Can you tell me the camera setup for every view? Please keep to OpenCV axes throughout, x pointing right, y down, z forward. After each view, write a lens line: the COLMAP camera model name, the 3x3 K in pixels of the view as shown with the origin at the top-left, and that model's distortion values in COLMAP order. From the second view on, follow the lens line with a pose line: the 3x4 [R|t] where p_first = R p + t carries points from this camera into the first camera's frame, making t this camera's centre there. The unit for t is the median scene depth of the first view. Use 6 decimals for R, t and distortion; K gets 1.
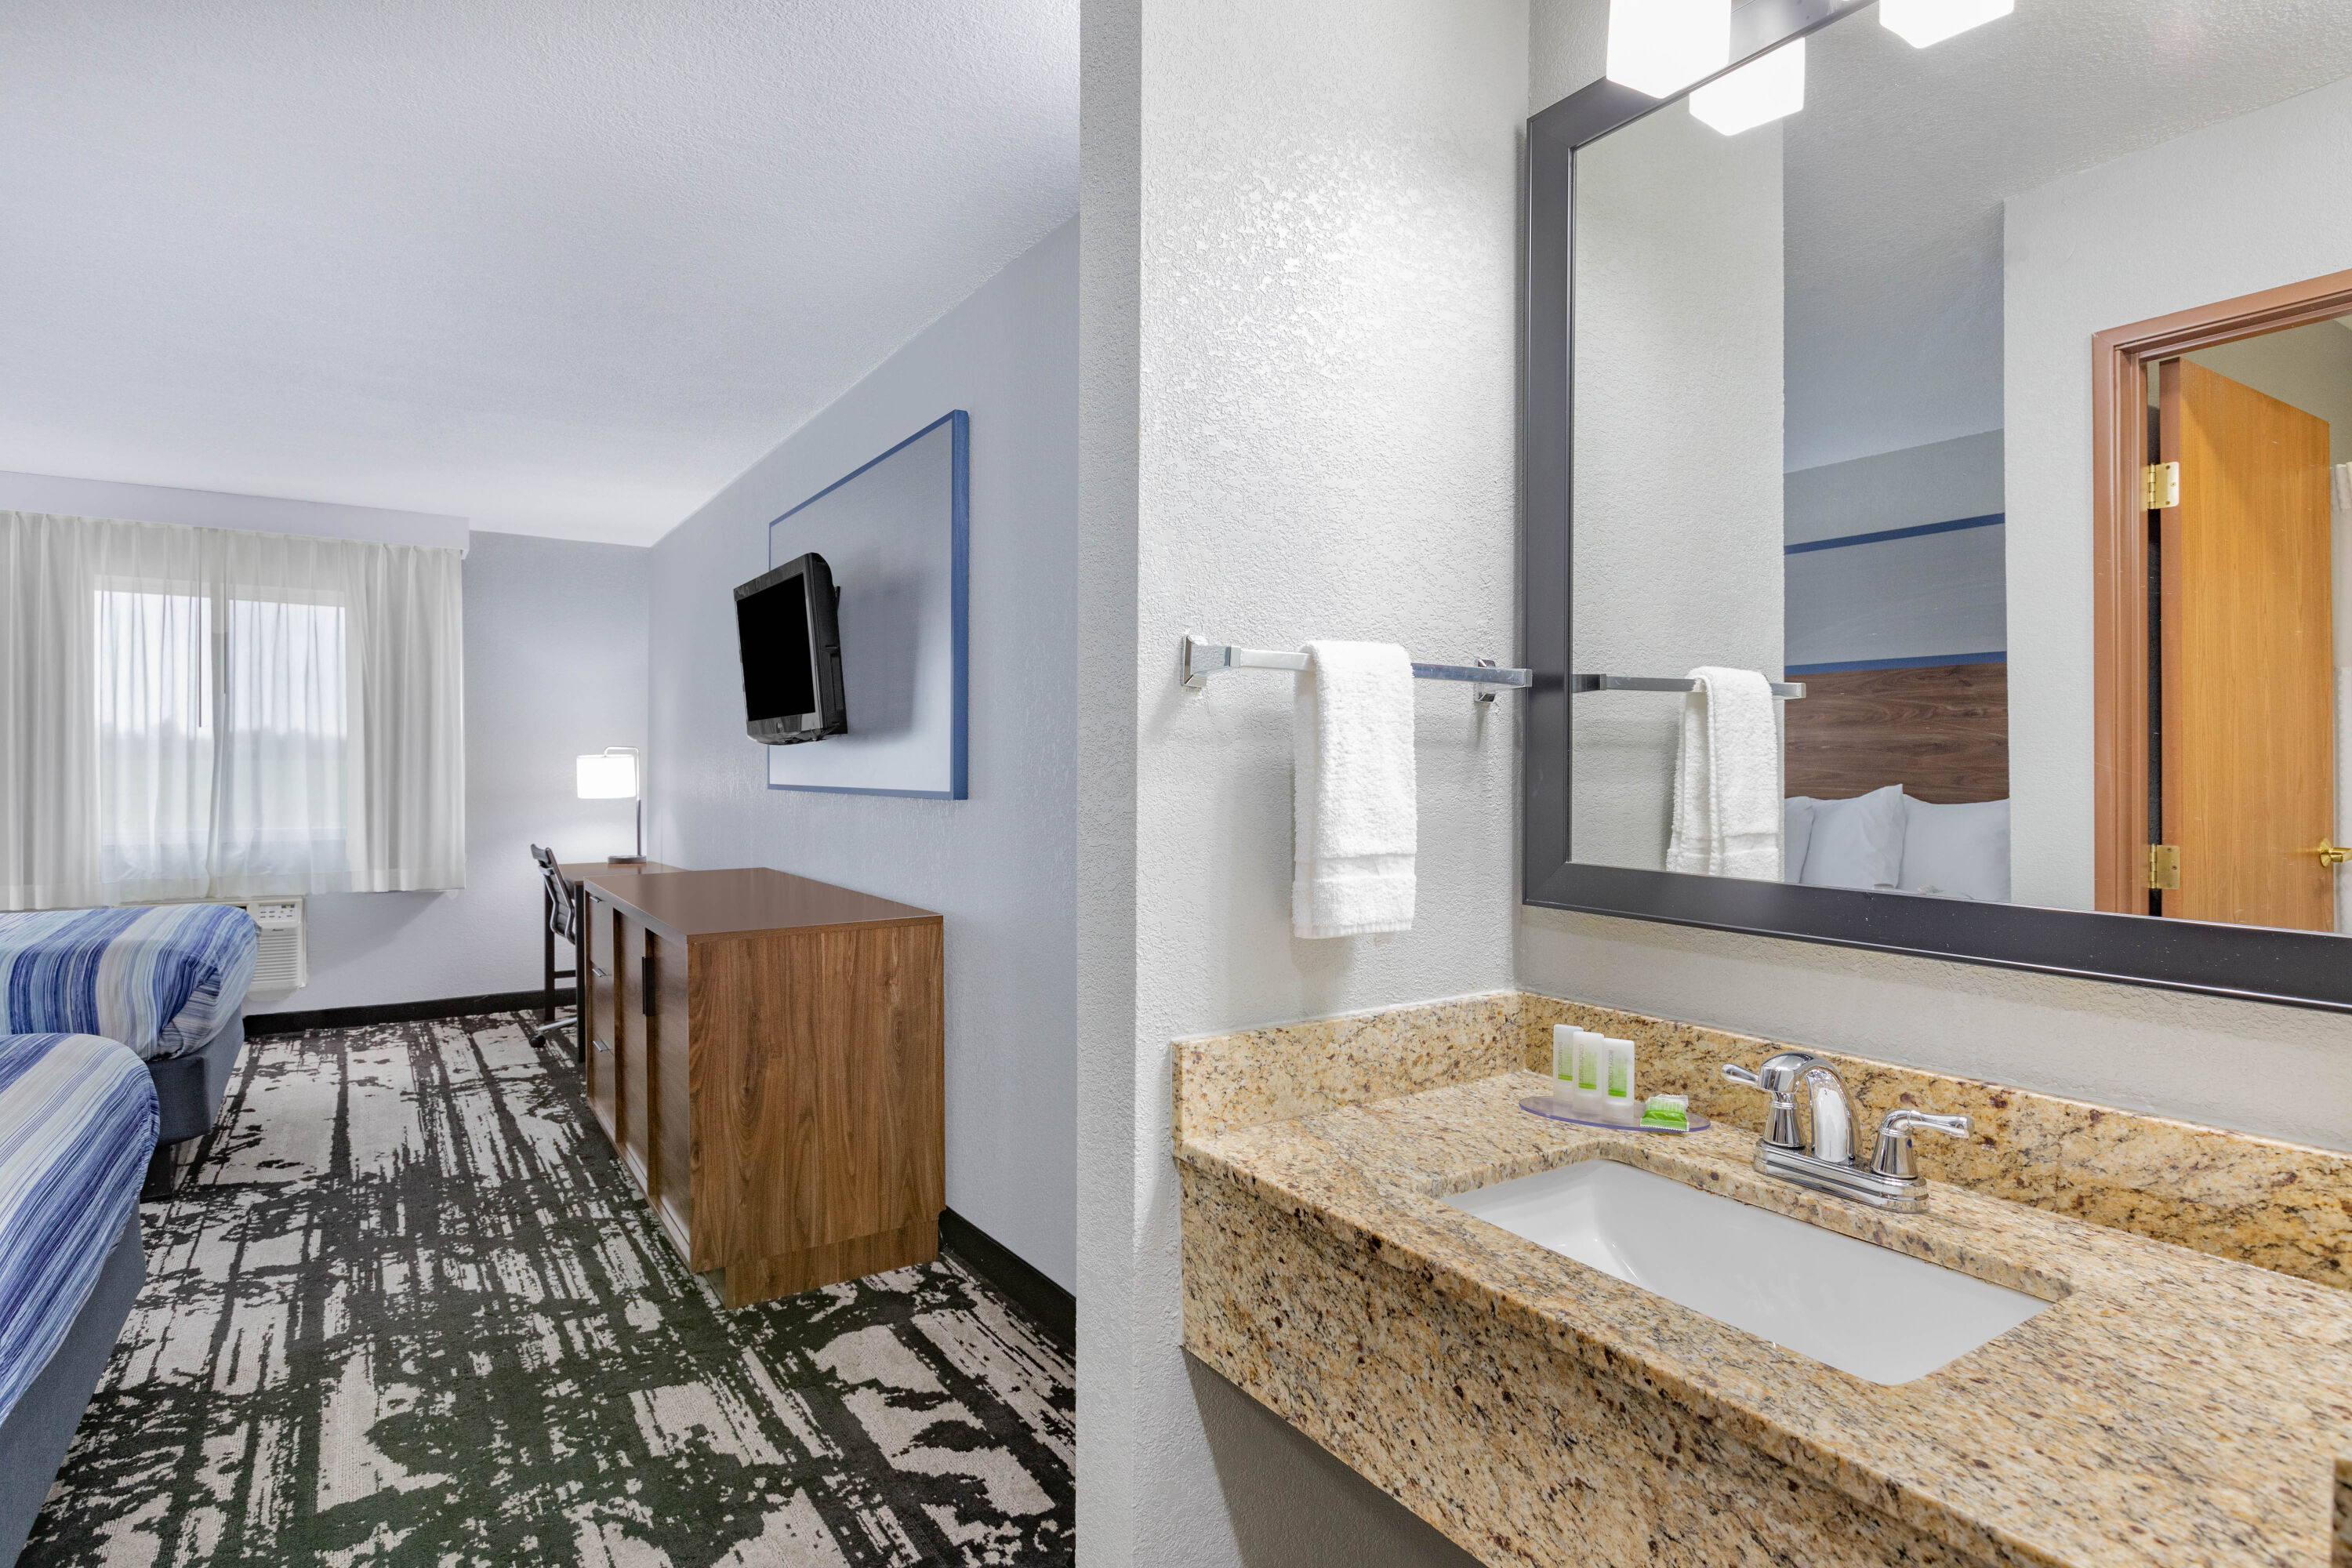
lens RADIAL K [[1121.2, 0, 1111.6], [0, 1121.2, 758.4], [0, 0, 1]] dist [-0.002298, -0.000475]
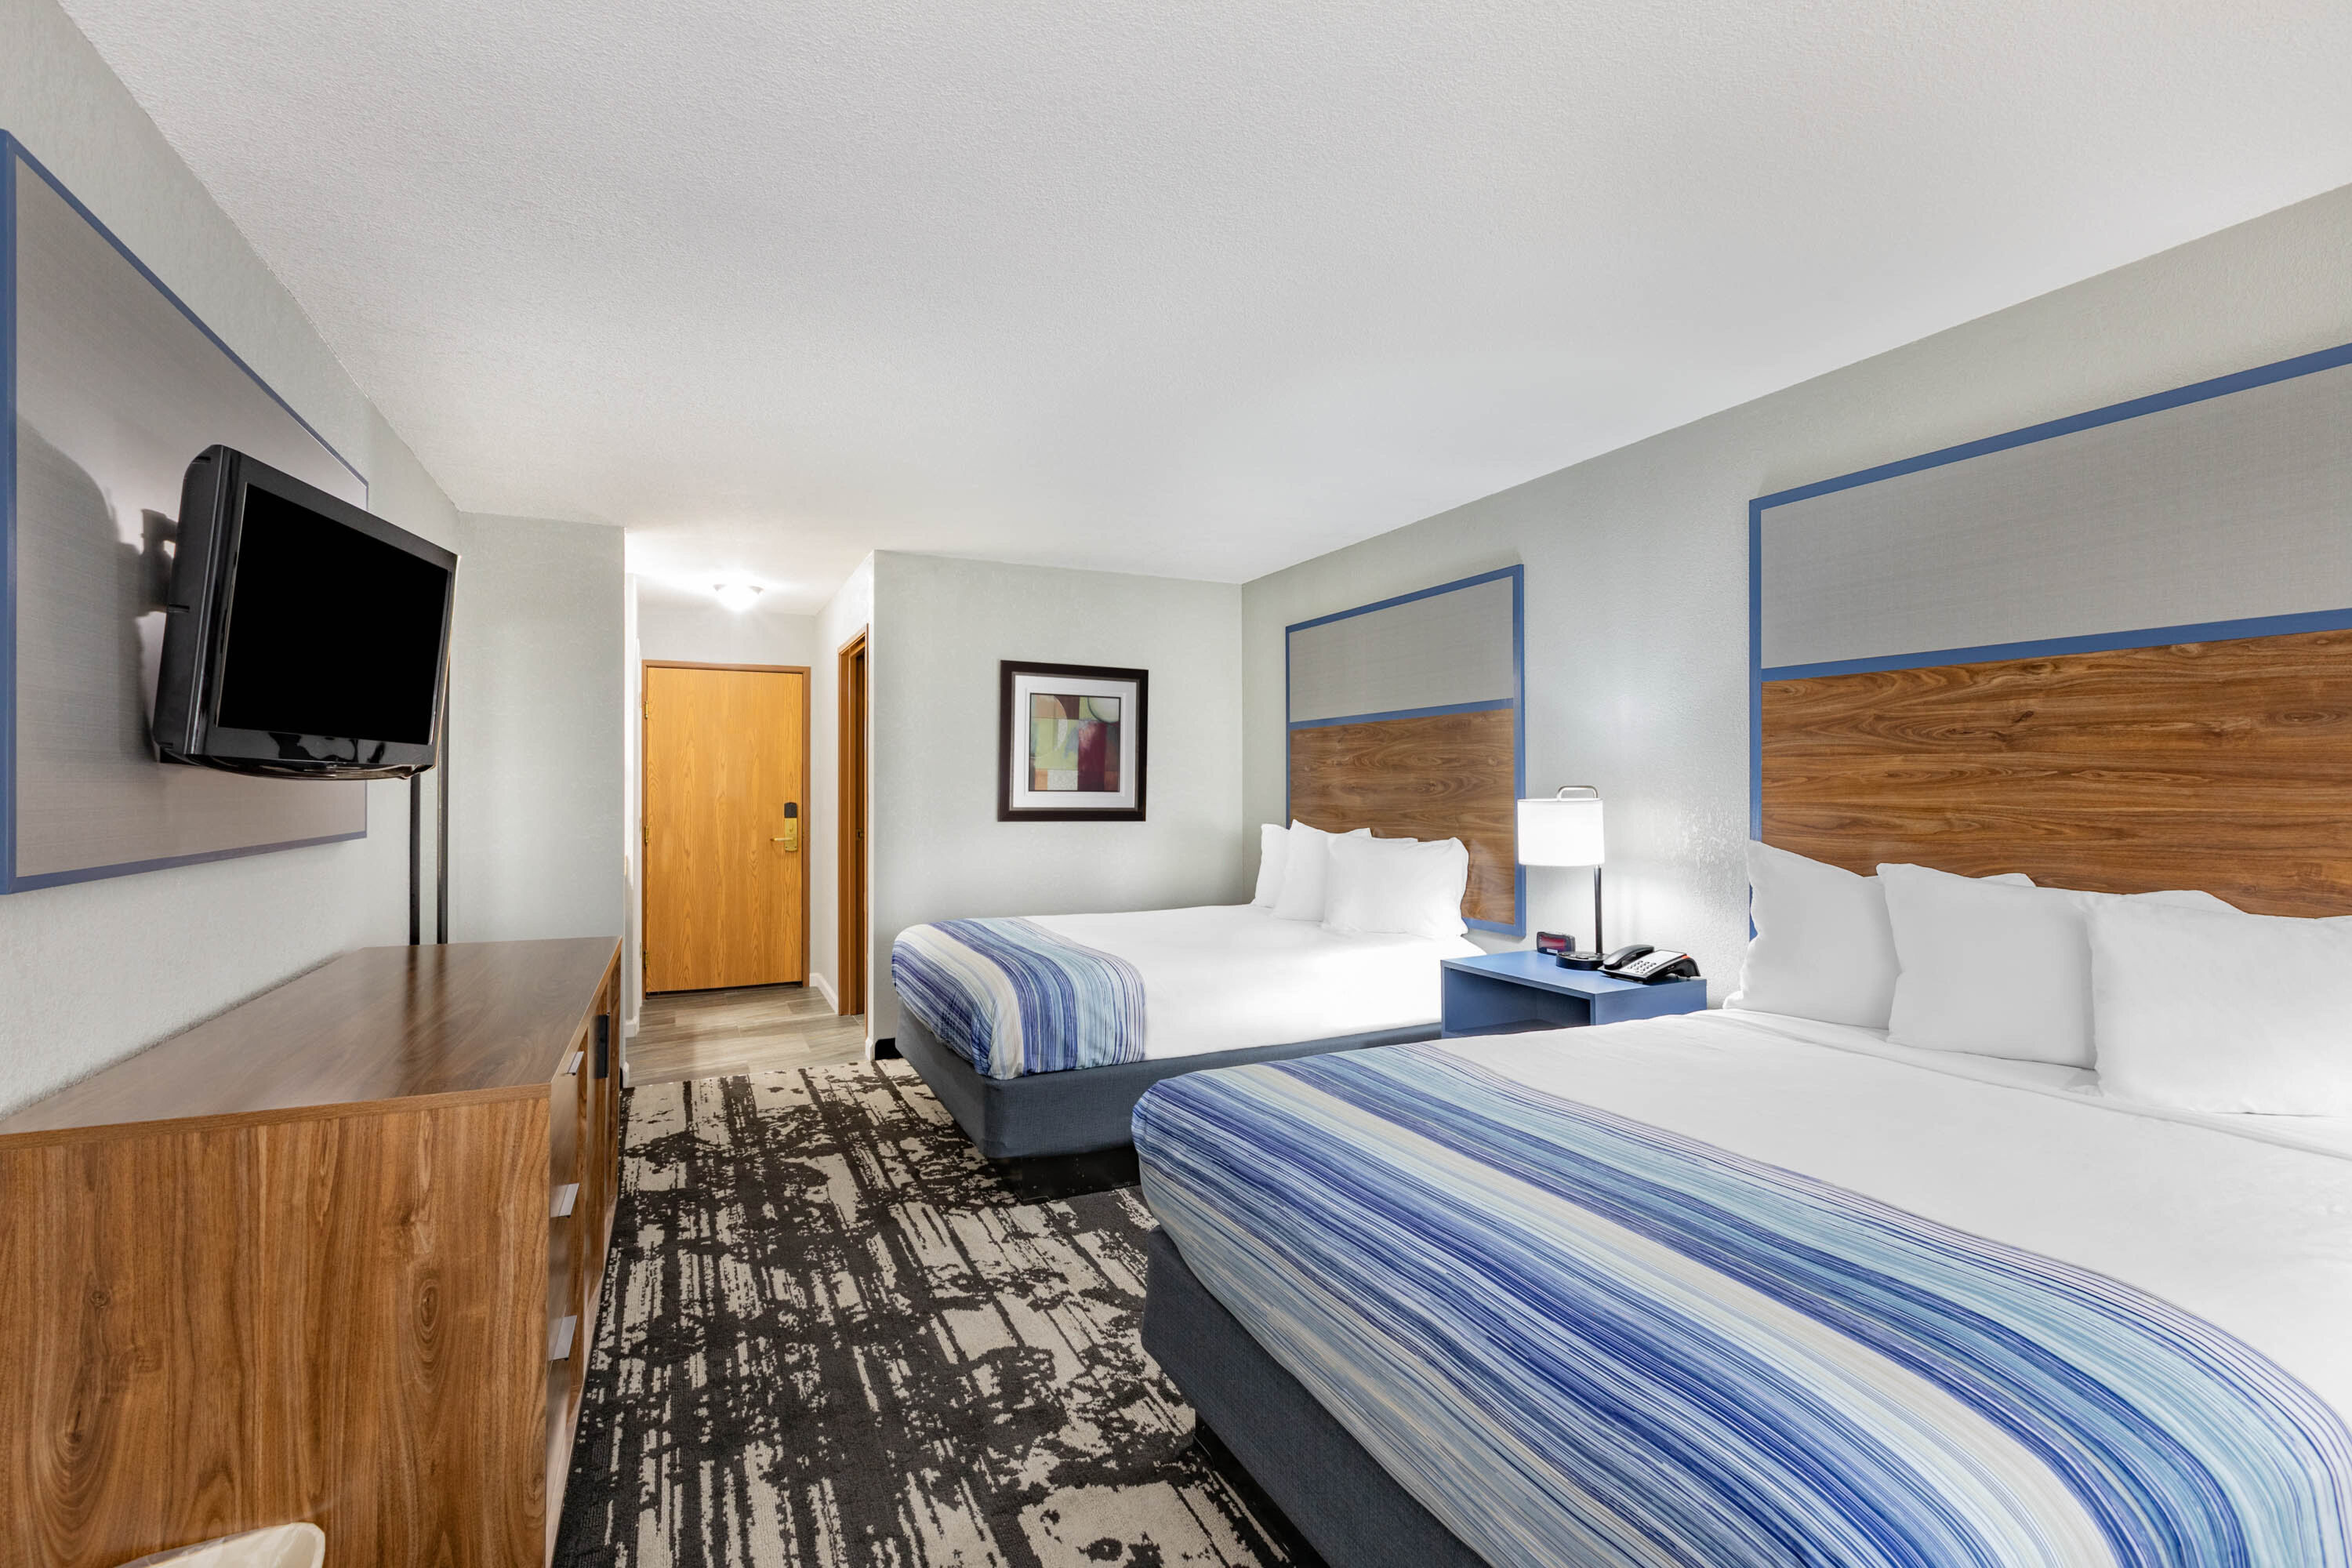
lens RADIAL K [[1149.5, 0, 1176.0], [0, 1149.5, 784.0], [0, 0, 1]] dist [0.003171, -0.000269]
pose [[-0.985931, 0.001457, 0.167147, -1.075580], [0.000044, 0.999964, -0.008459, -0.003138], [-0.167153, -0.008333, -0.985896, 1.926284]]
